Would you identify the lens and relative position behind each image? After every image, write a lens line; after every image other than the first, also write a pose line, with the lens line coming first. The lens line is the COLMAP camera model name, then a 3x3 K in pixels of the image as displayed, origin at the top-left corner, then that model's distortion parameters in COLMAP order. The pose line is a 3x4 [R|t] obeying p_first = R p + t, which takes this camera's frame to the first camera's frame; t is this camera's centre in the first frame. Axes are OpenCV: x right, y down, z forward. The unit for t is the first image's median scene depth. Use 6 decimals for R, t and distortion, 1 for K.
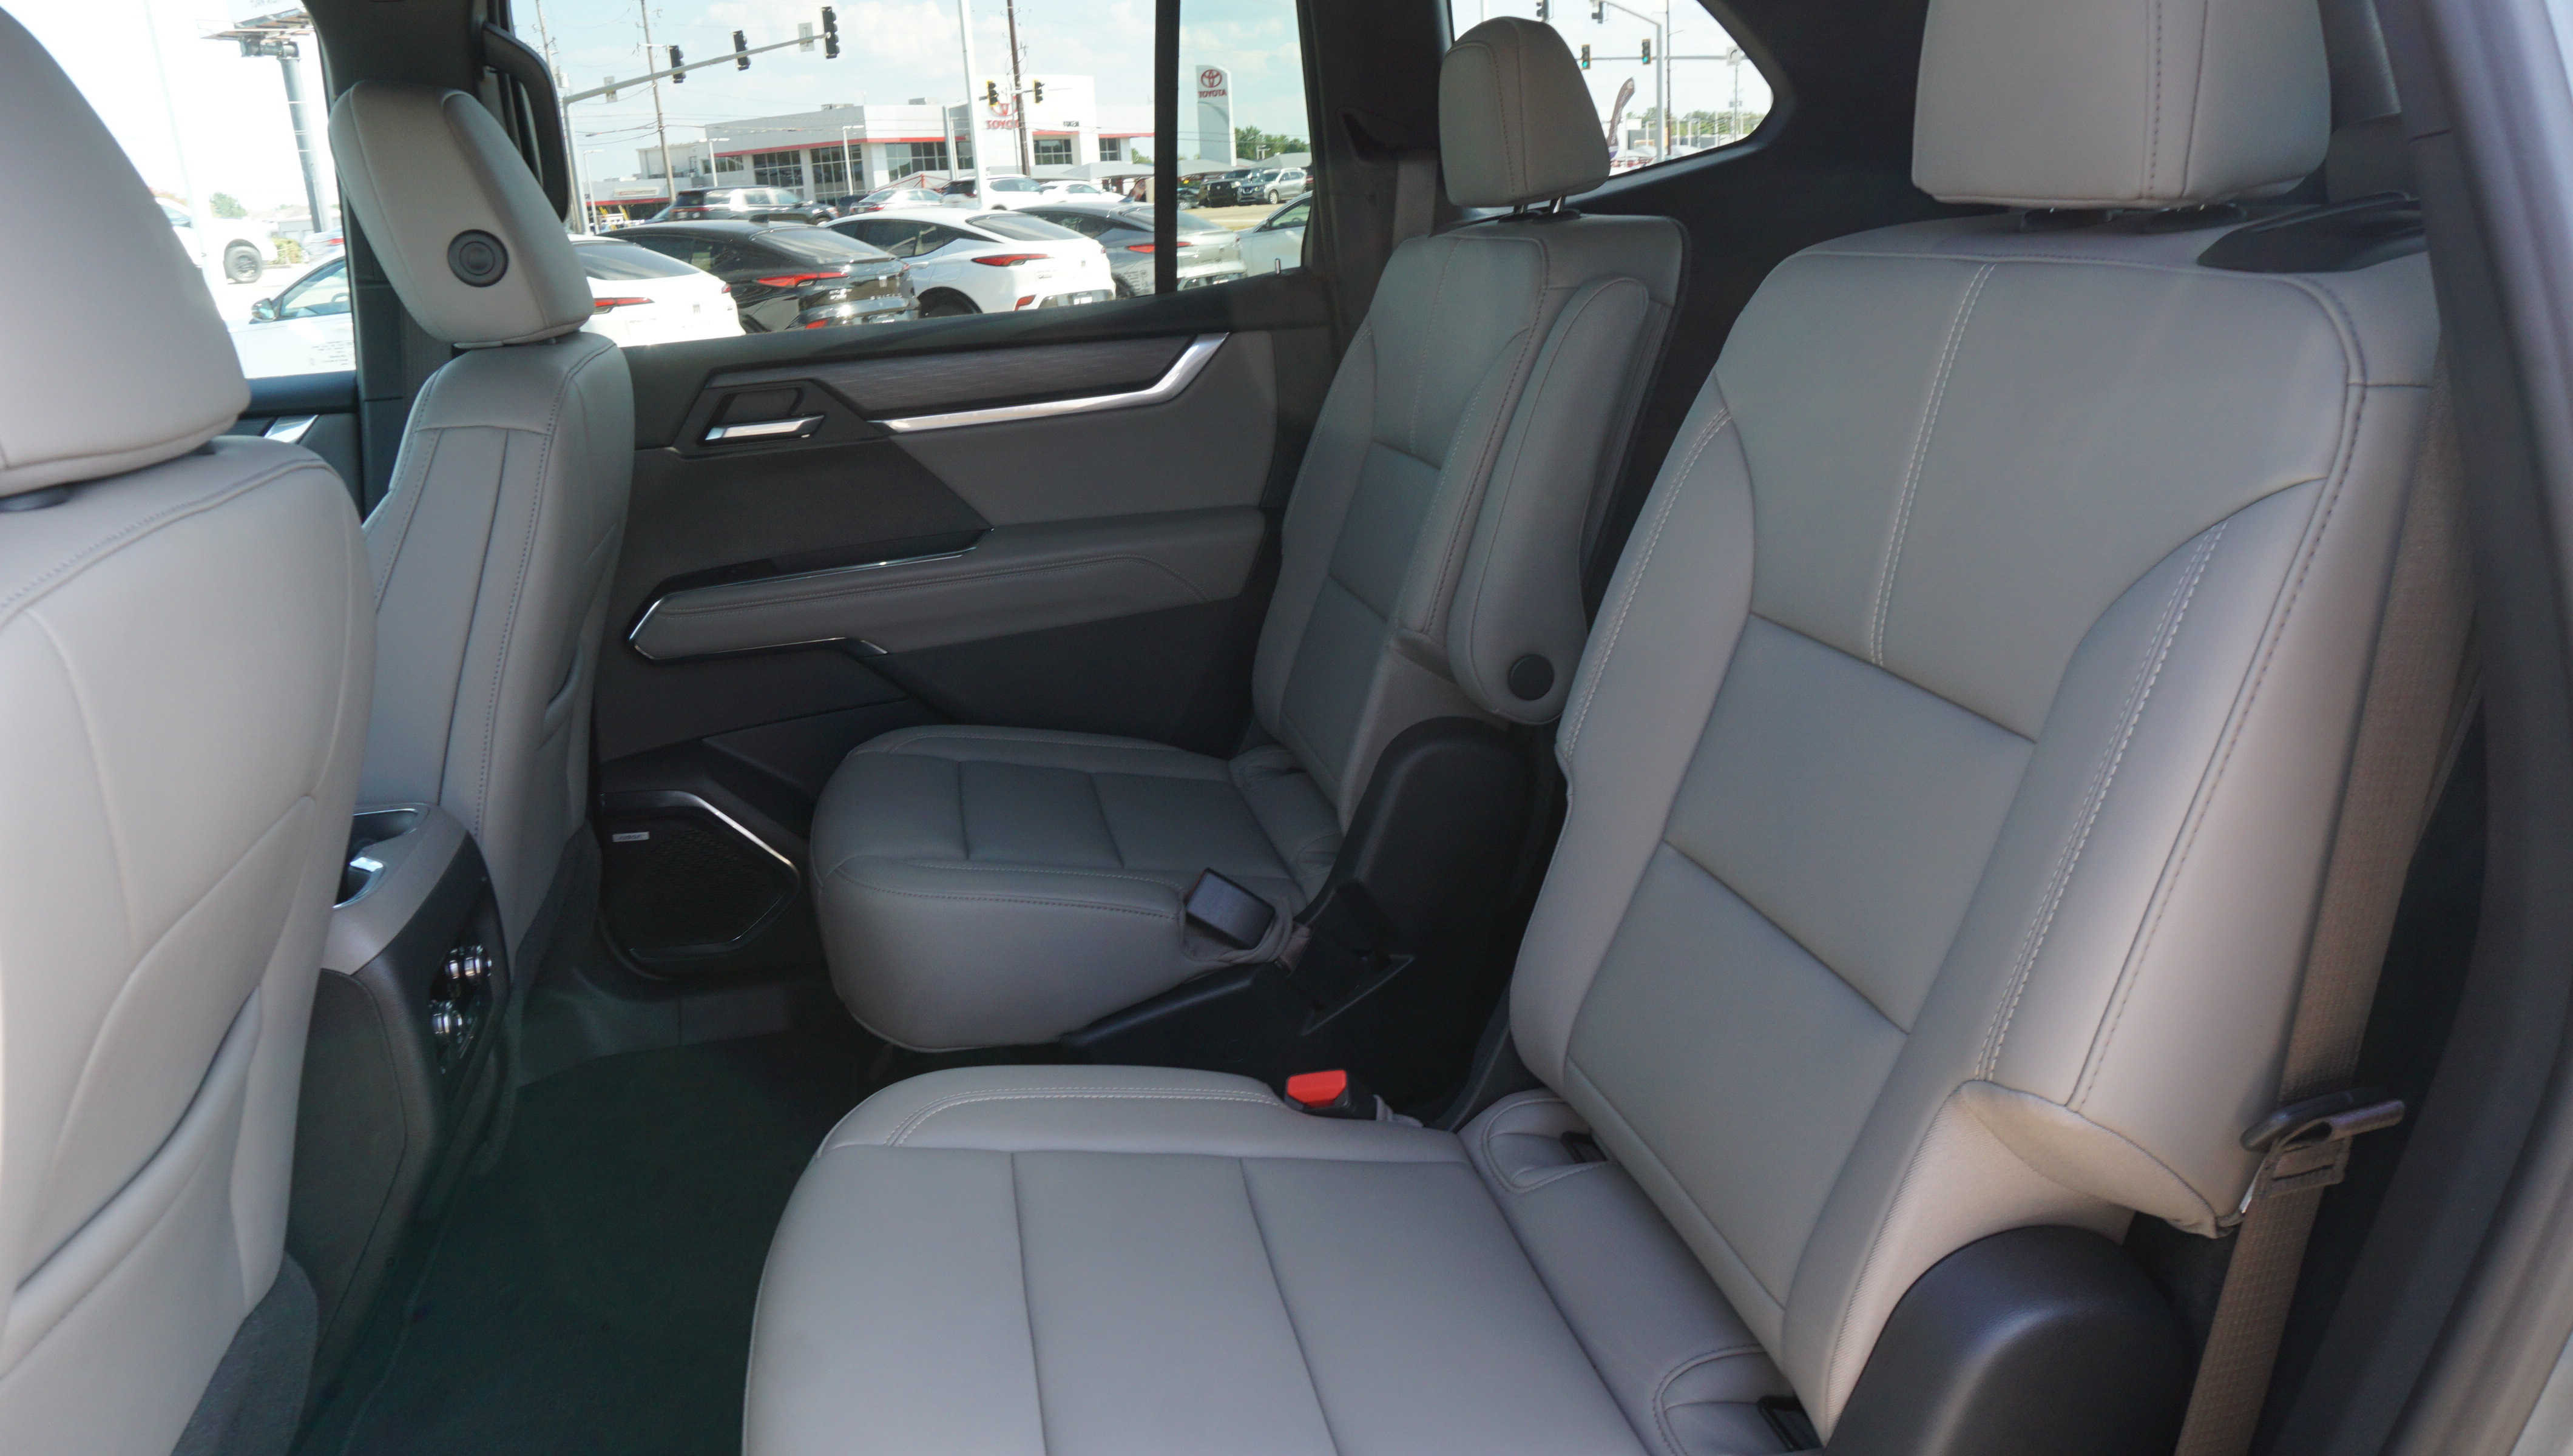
lens RADIAL K [[1742.4, 0, 1286.7], [0, 1742.4, 727.1], [0, 0, 1]] dist [-0.046547, 0.039853]
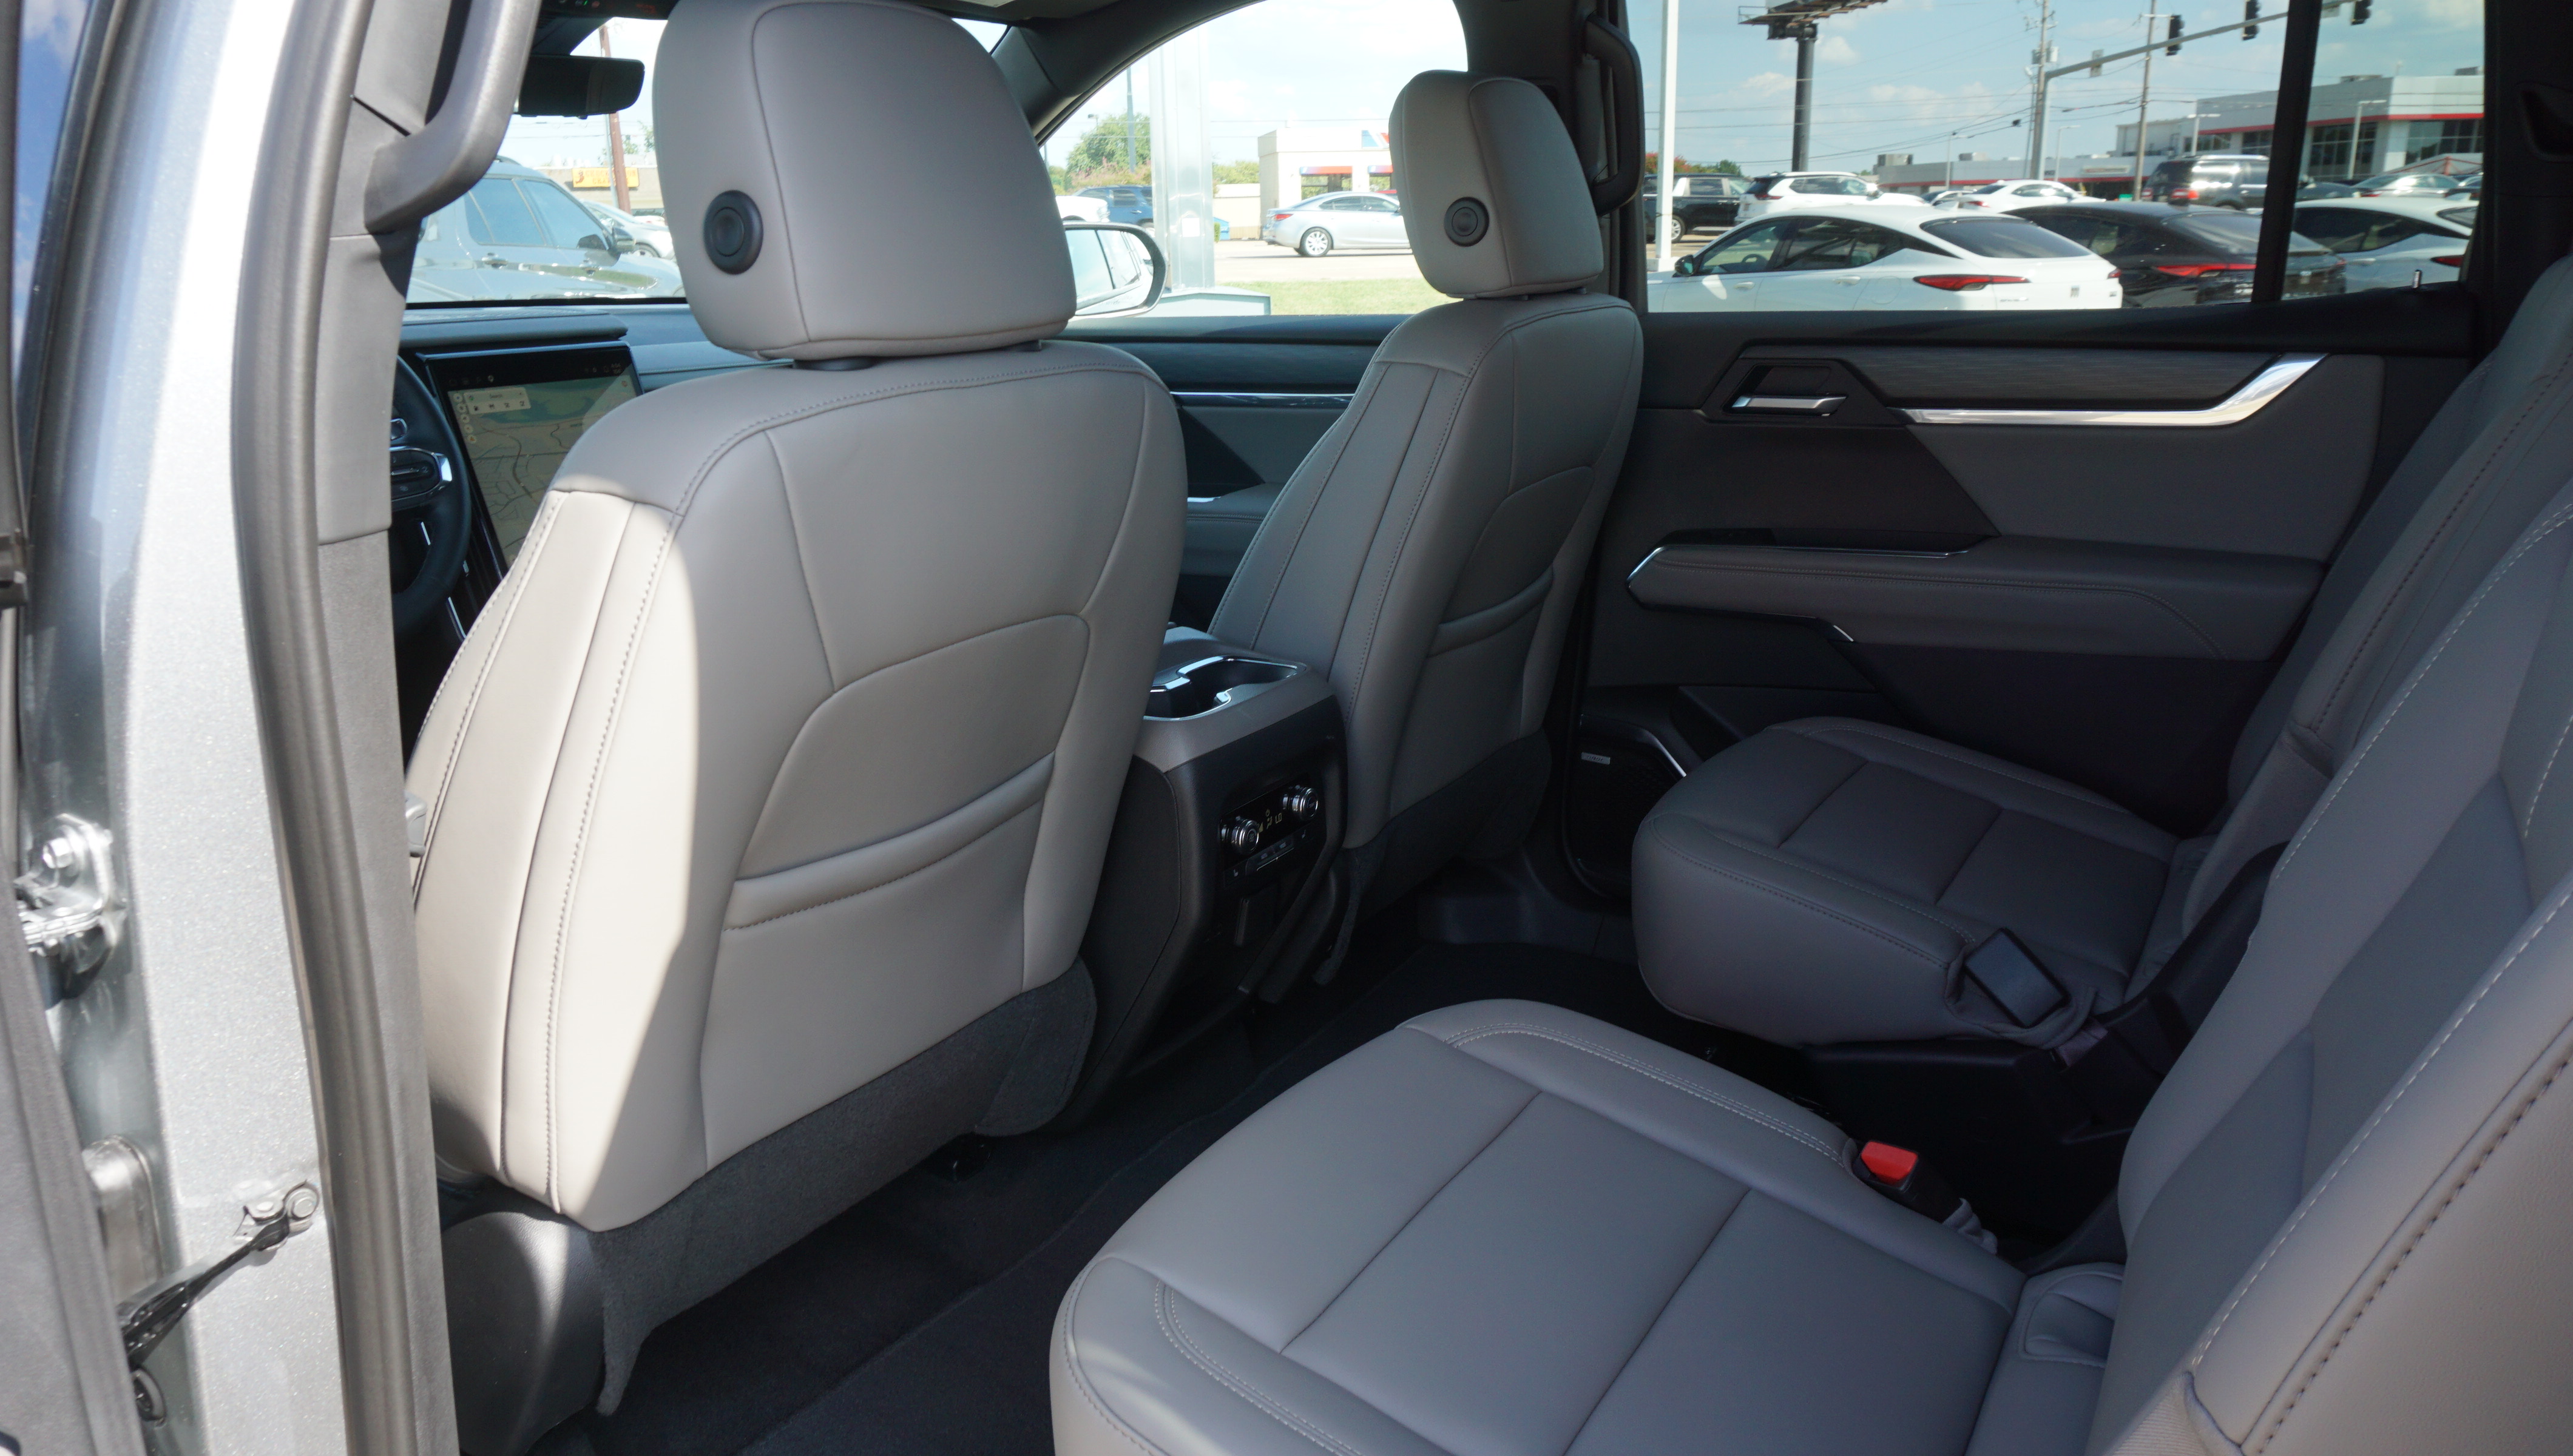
lens RADIAL K [[1742.4, 0, 1277.7], [0, 1742.4, 727.4], [0, 0, 1]] dist [-0.046547, 0.039853]
pose [[0.705275, 0.231482, -0.670077, 0.269221], [-0.222537, 0.969703, 0.100764, -0.027342], [0.673101, 0.078051, 0.735420, 0.071443]]
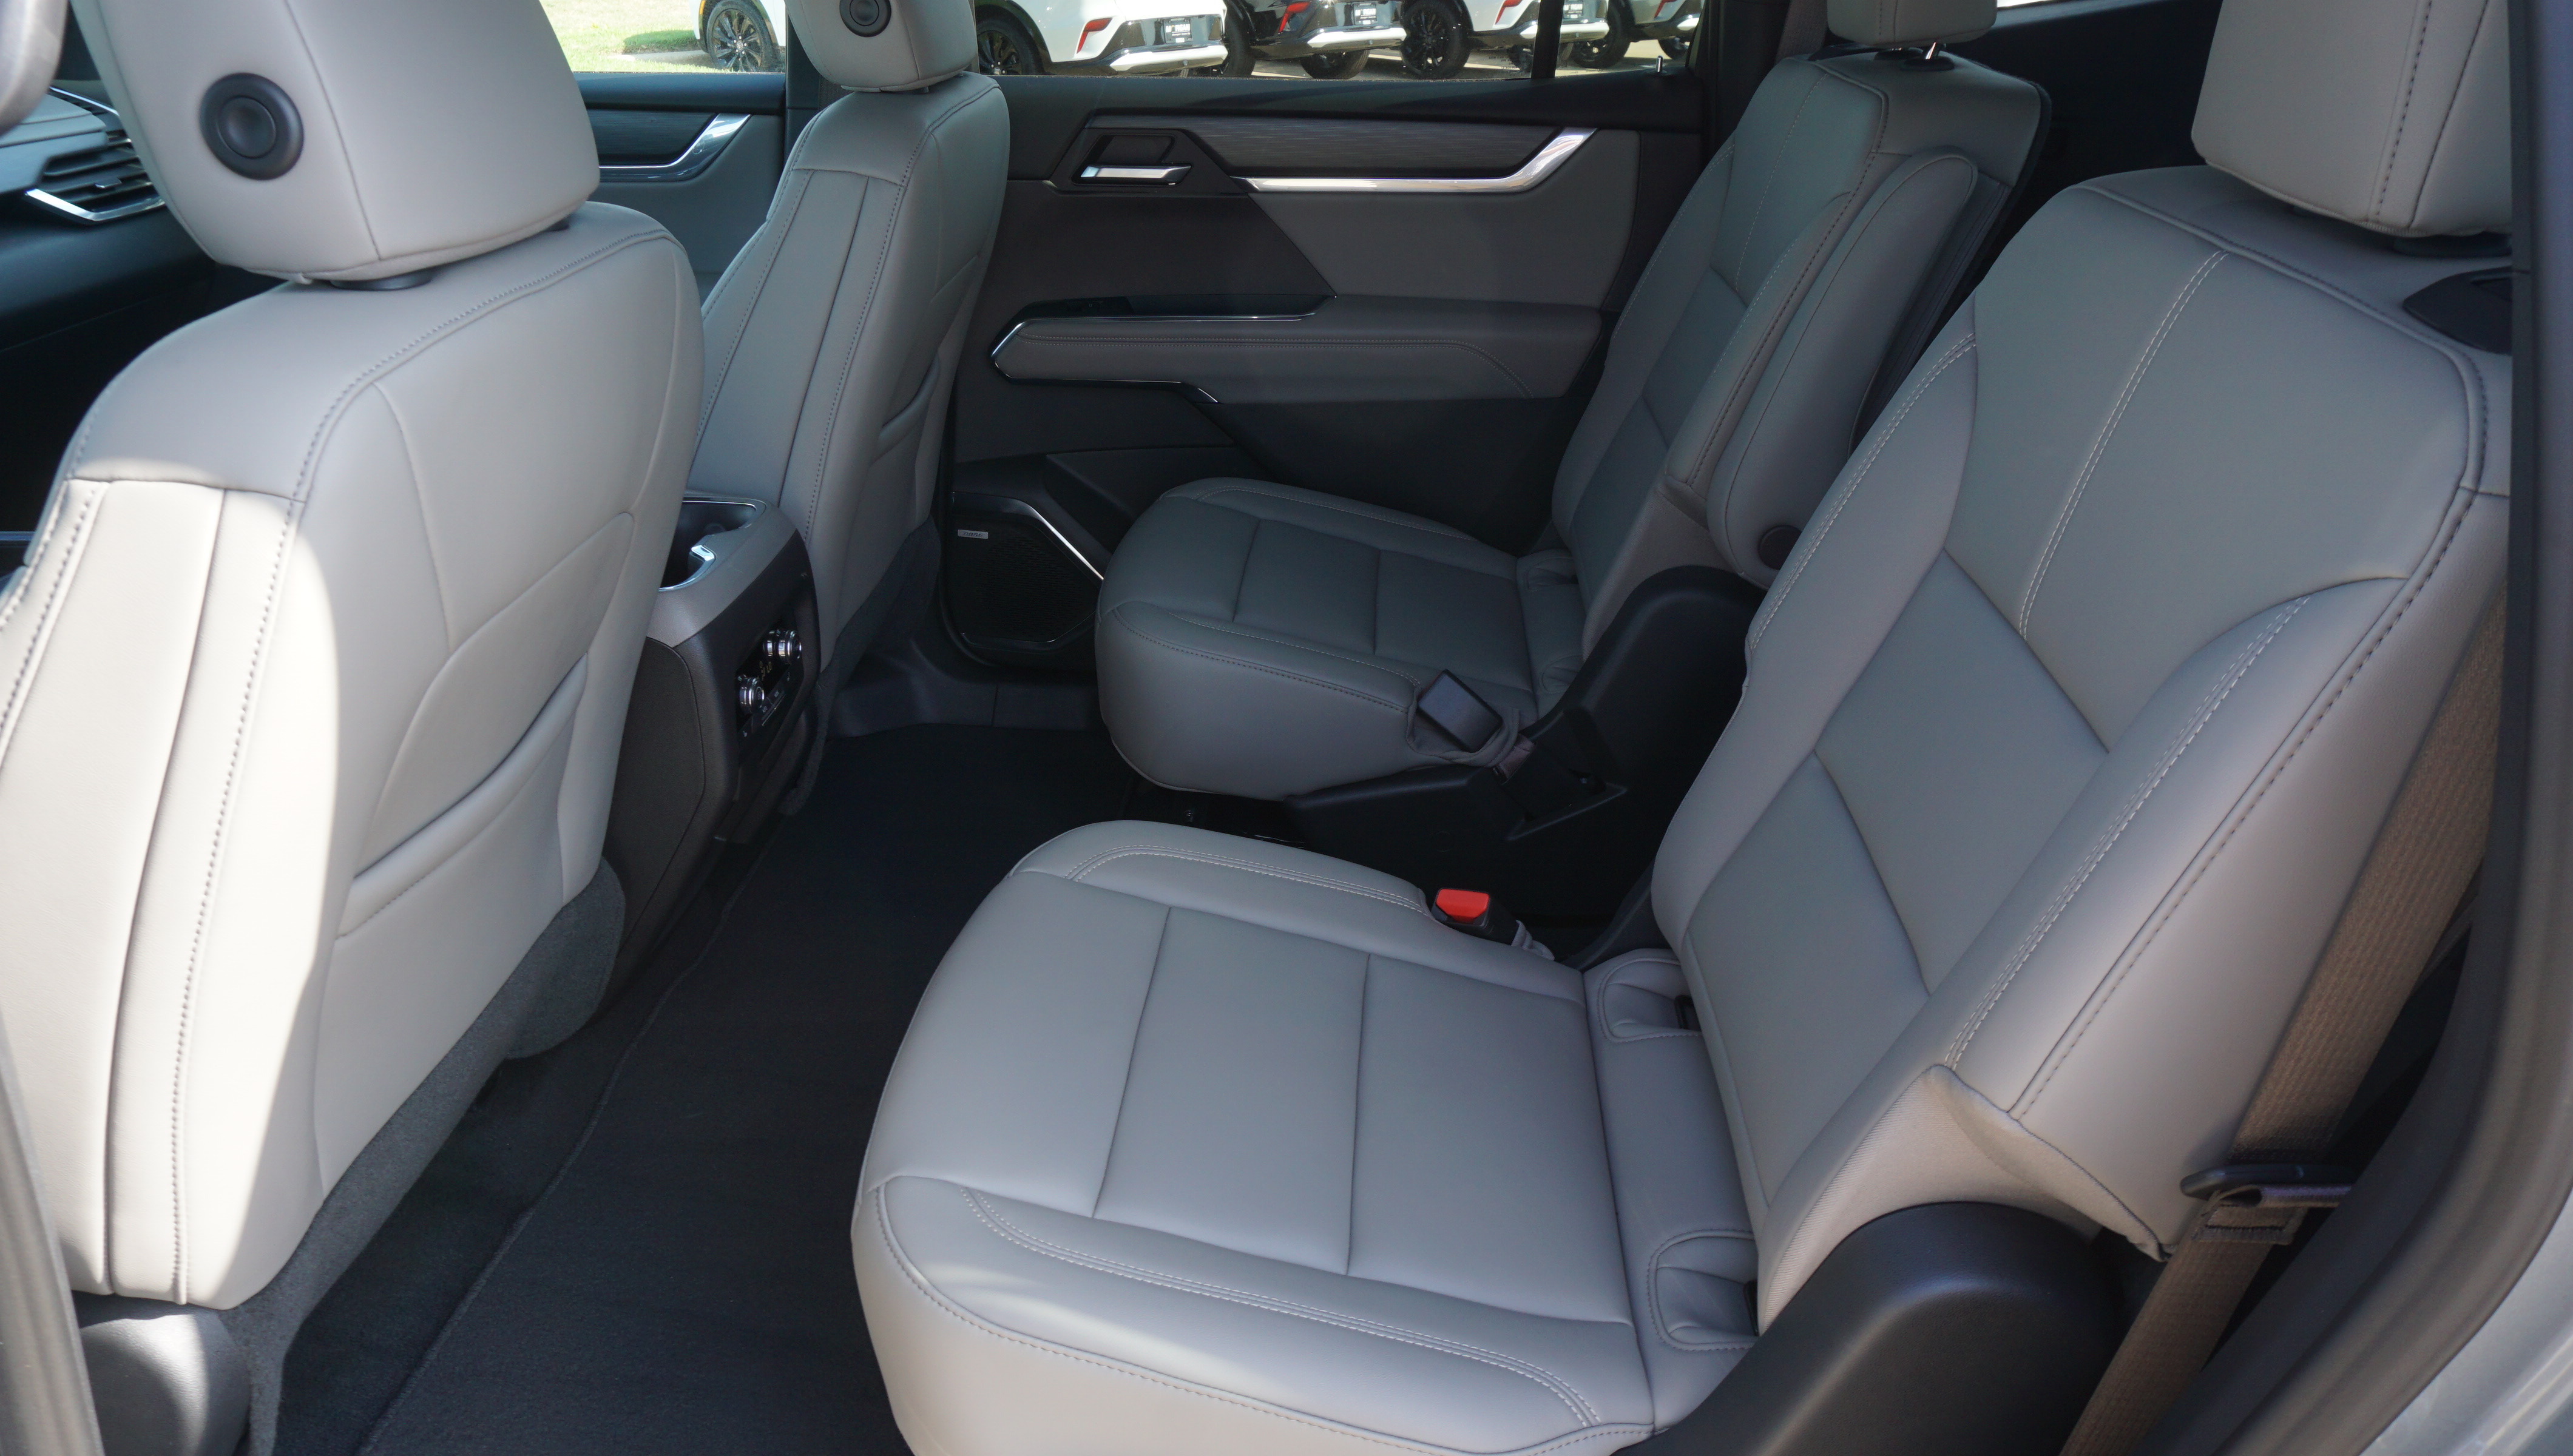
lens RADIAL K [[1742.4, 0, 1278.3], [0, 1742.4, 729.8], [0, 0, 1]] dist [-0.046547, 0.039853]
pose [[0.956382, 0.192370, -0.219834, 0.096749], [-0.153468, 0.971208, 0.182218, -0.060545], [0.248558, -0.140533, 0.958368, -0.041770]]
